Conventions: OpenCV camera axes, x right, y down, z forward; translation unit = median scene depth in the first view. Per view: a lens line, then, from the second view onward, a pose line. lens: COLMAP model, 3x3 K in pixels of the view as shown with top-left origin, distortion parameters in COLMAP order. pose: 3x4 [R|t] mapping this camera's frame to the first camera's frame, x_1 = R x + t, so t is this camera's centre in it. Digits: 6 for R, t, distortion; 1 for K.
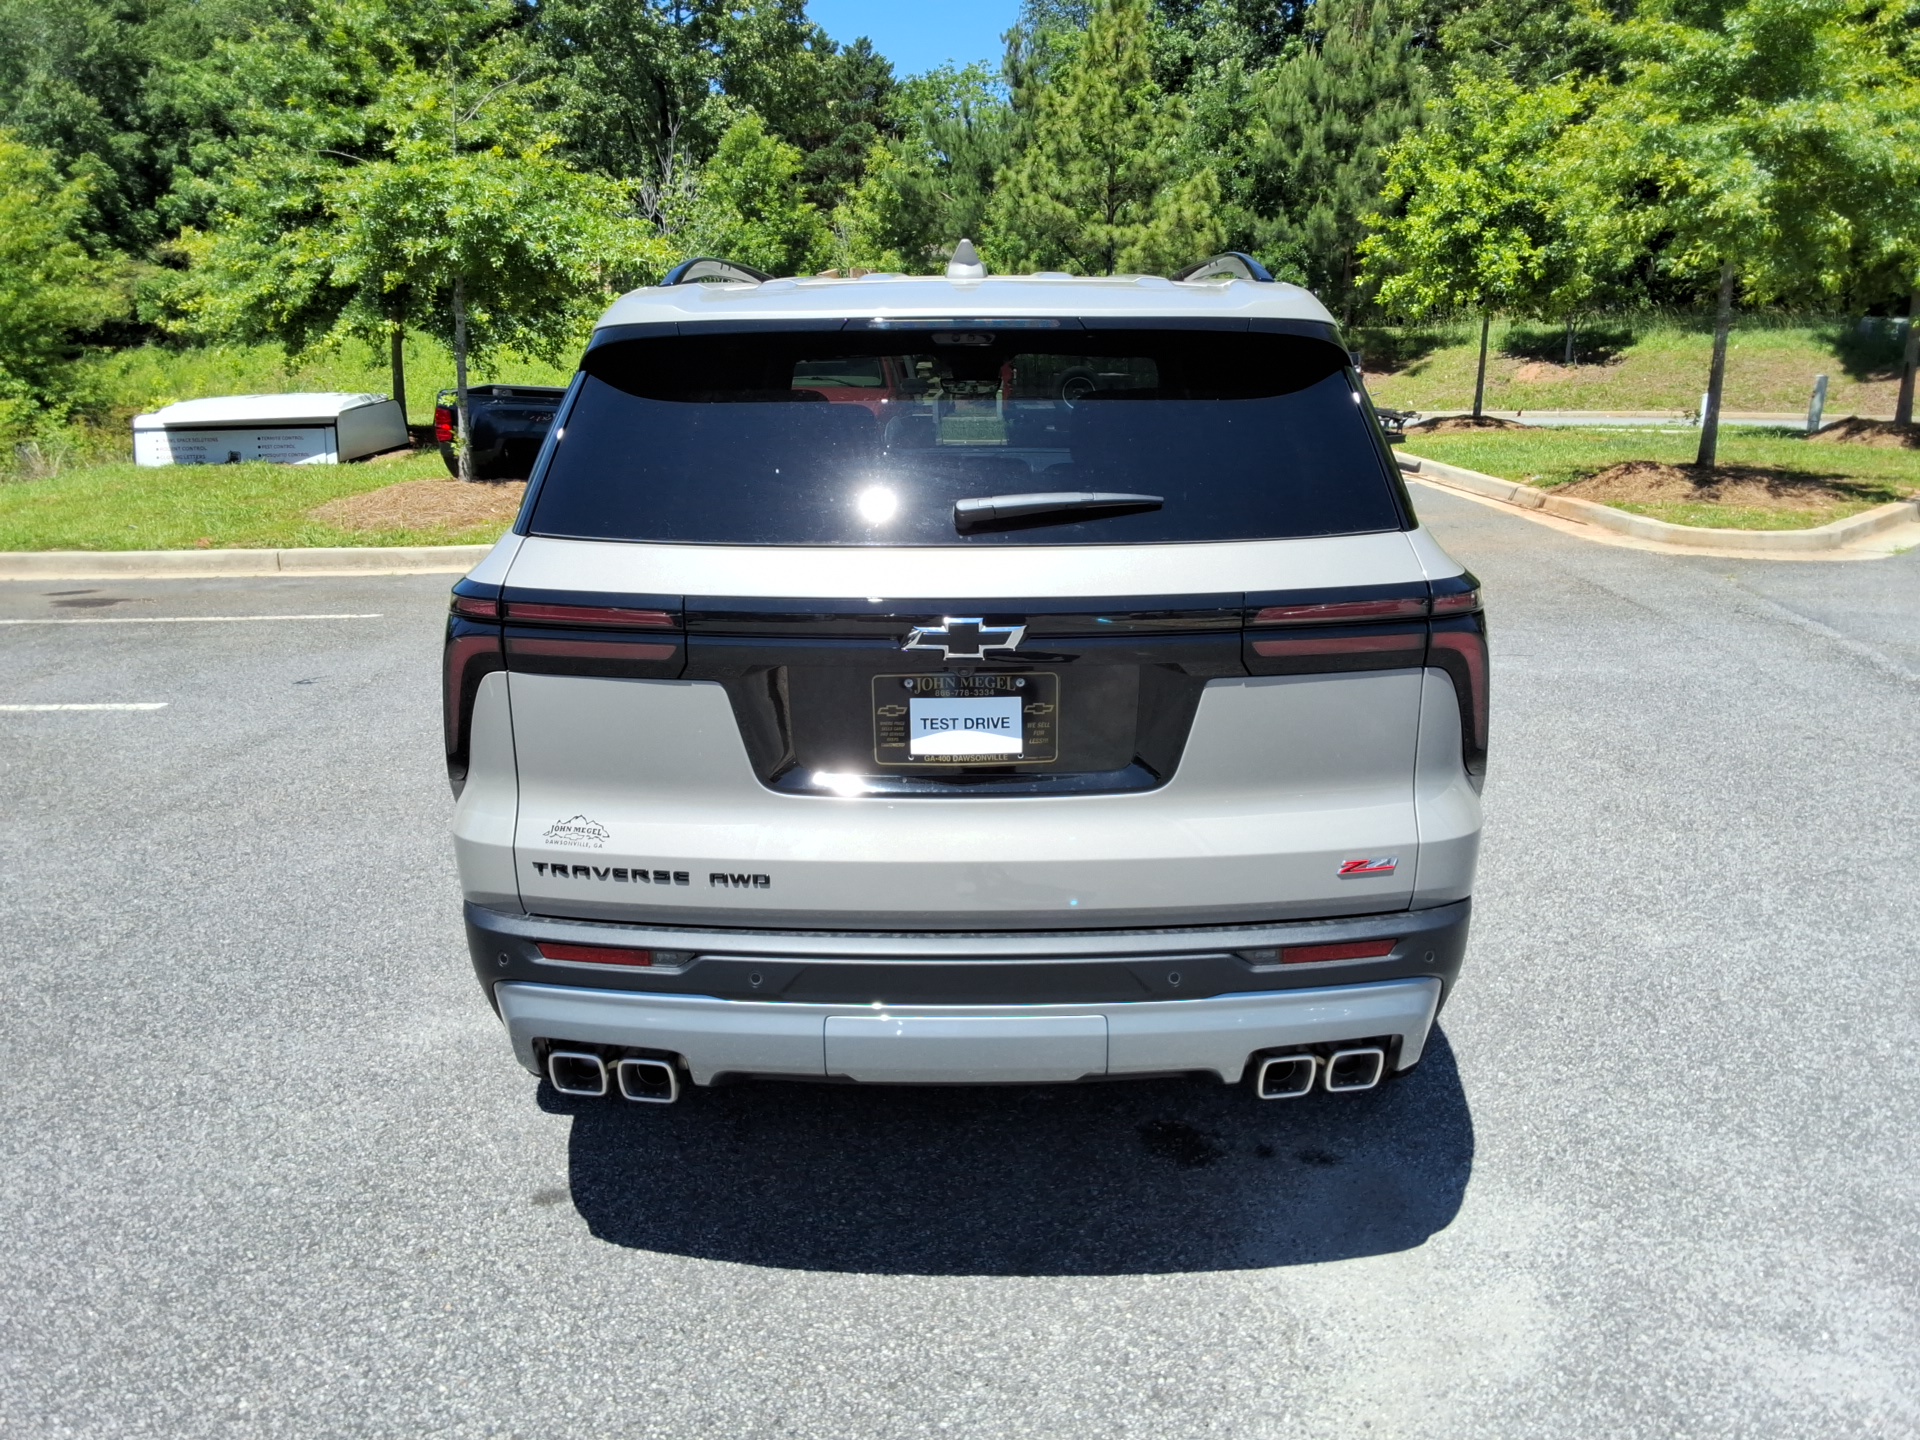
lens RADIAL K [[1539.2, 0, 967.5], [0, 1539.2, 705.7], [0, 0, 1]] dist [0.117278, -0.177601]
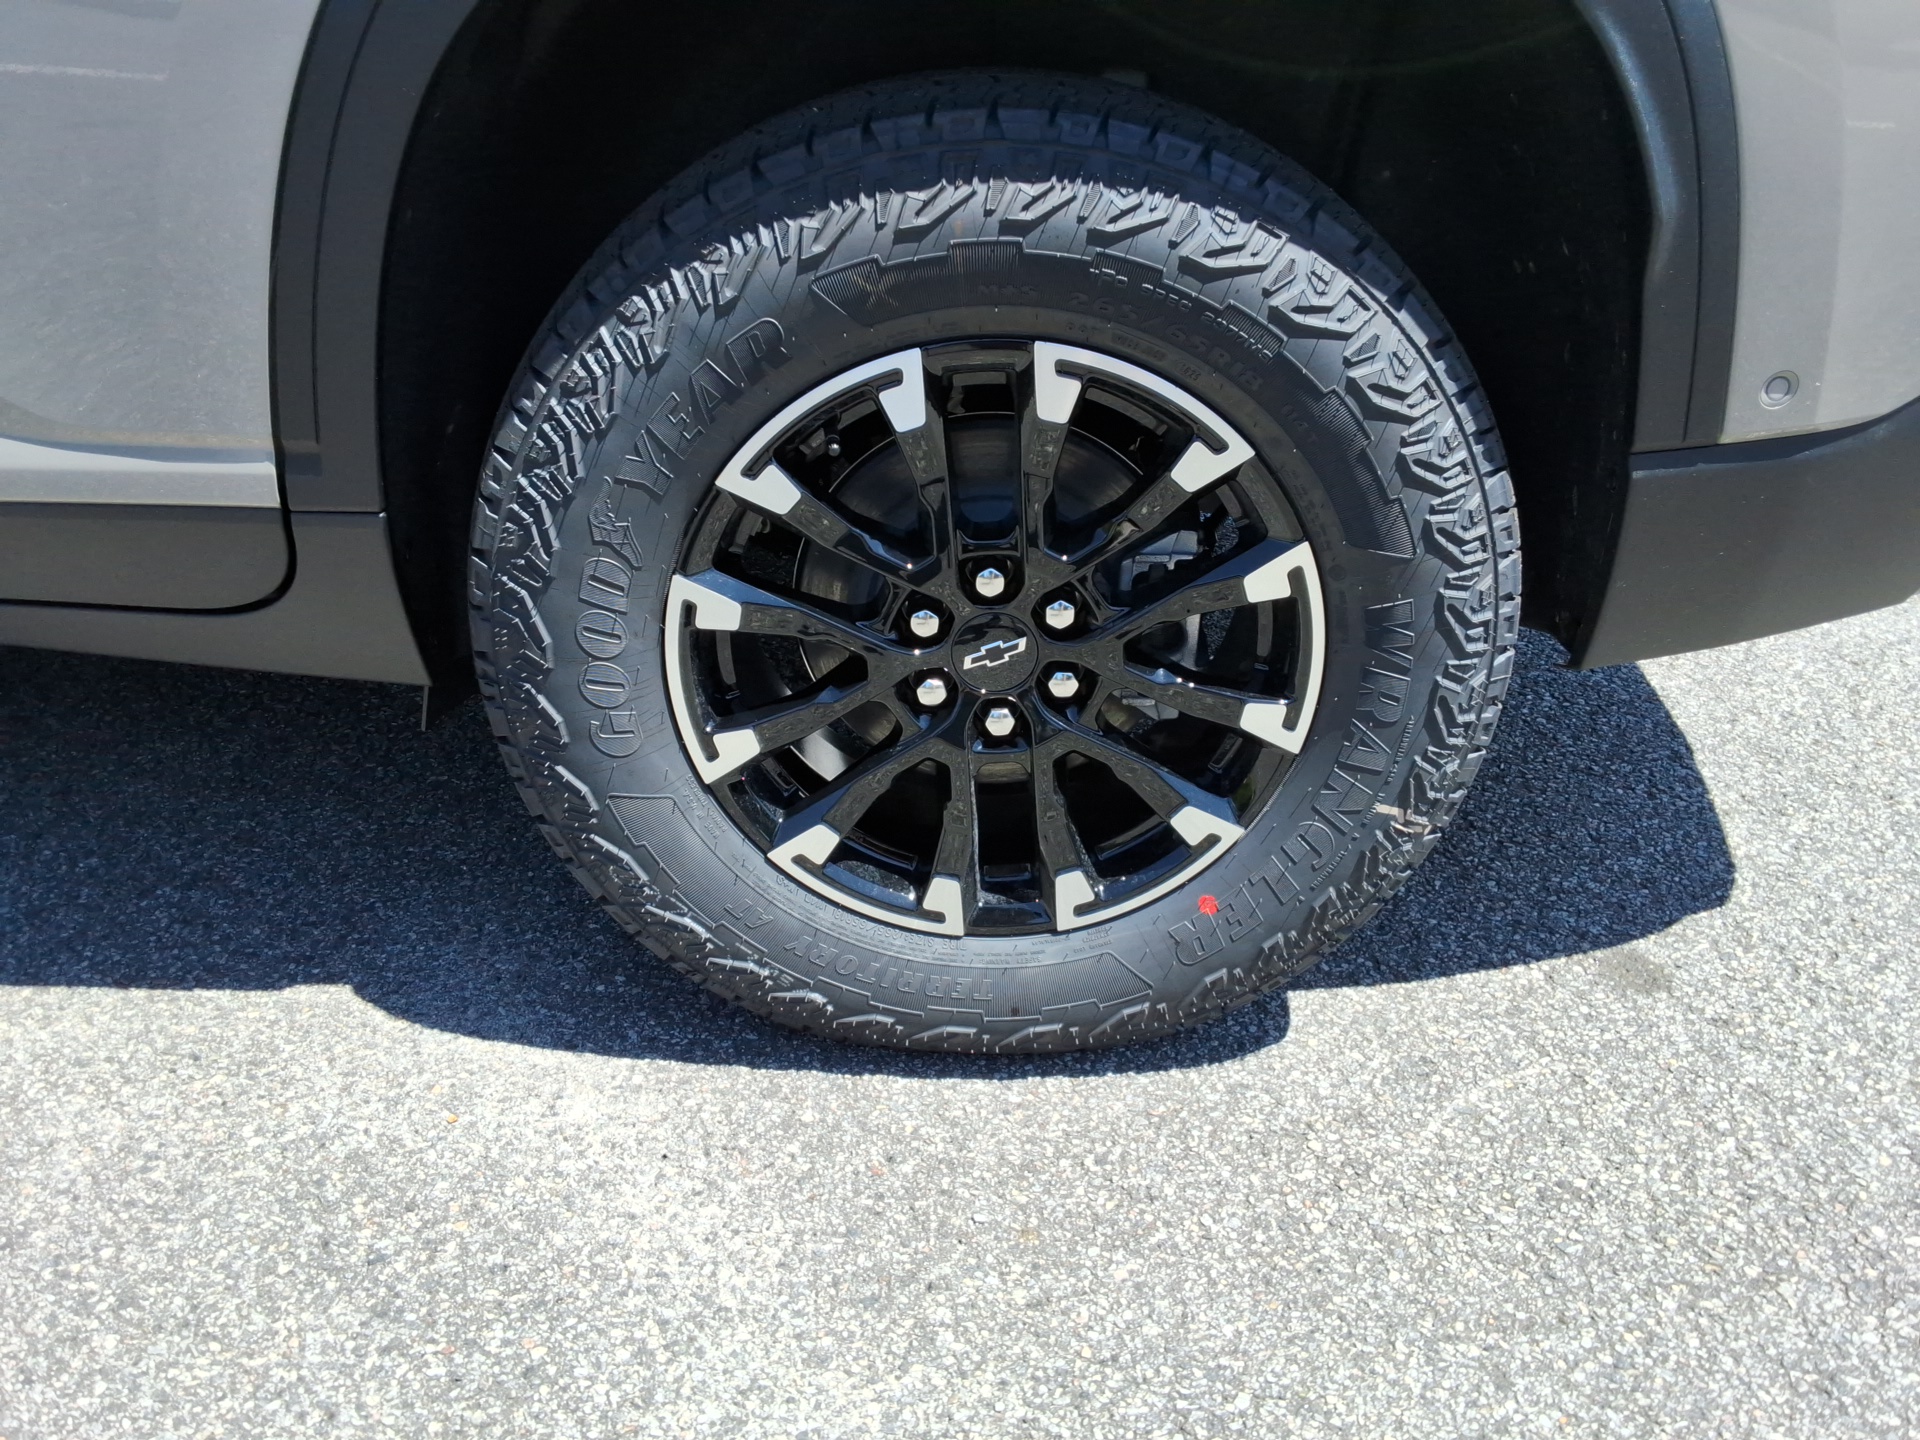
lens RADIAL K [[1539.2, 0, 967.5], [0, 1539.2, 705.7], [0, 0, 1]] dist [0.117278, -0.177601]
pose [[-0.003718, -0.461338, 0.887217, -0.138259], [0.188487, 0.870996, 0.453694, -0.004044], [-0.982069, 0.168916, 0.083718, 0.239091]]
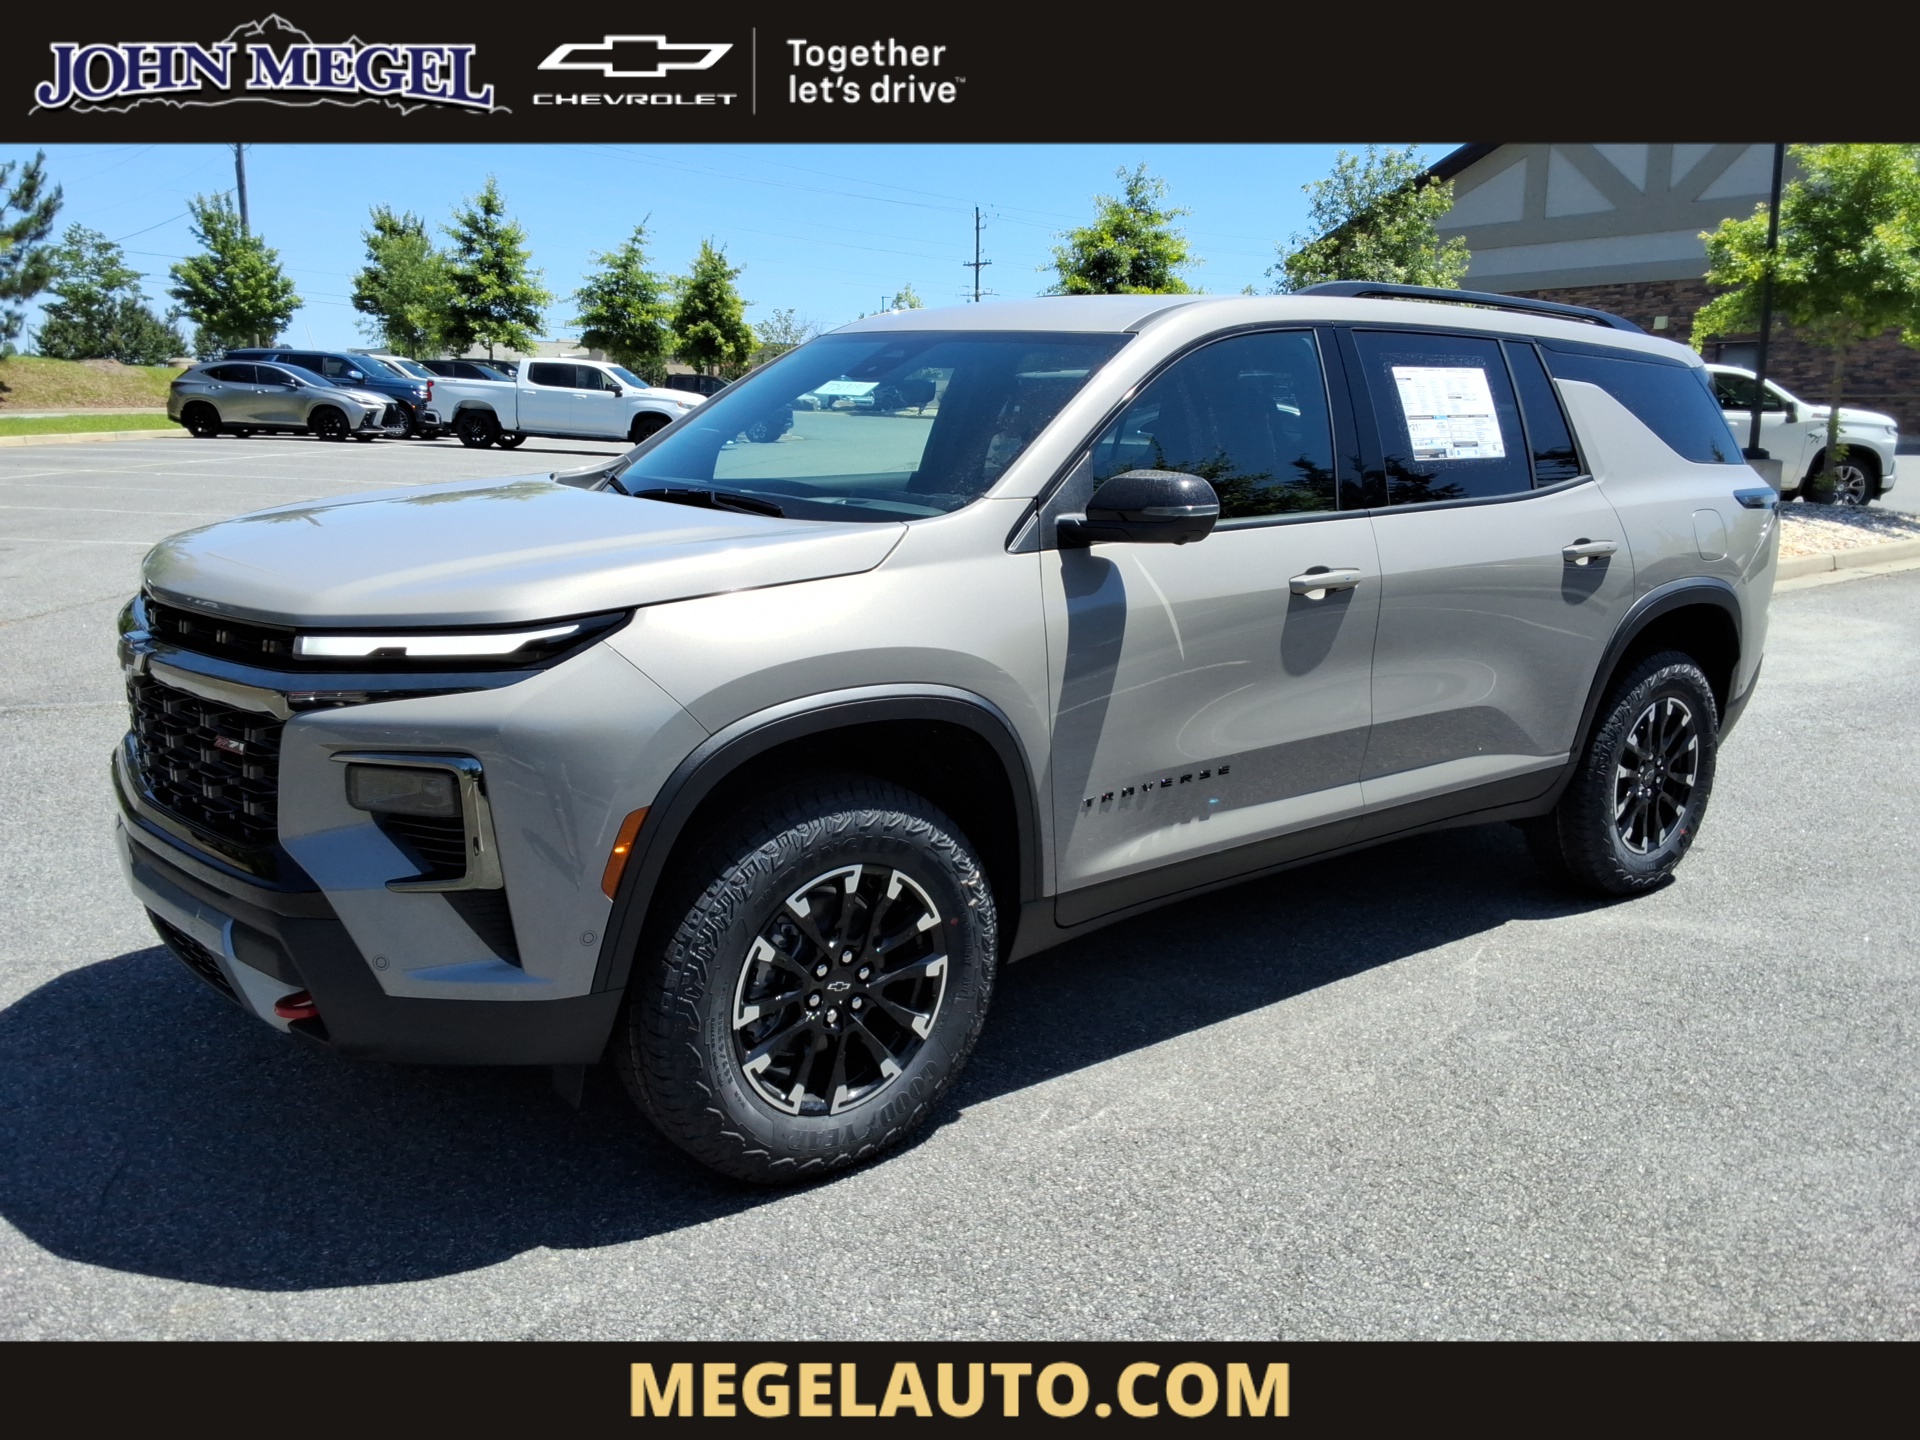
lens RADIAL K [[1539.2, 0, 967.5], [0, 1539.2, 705.7], [0, 0, 1]] dist [0.117278, -0.177601]
pose [[-0.625668, -0.171013, 0.761113, -0.225432], [0.147181, 0.932274, 0.330459, -0.114797], [-0.766079, 0.318779, -0.558125, 0.537450]]
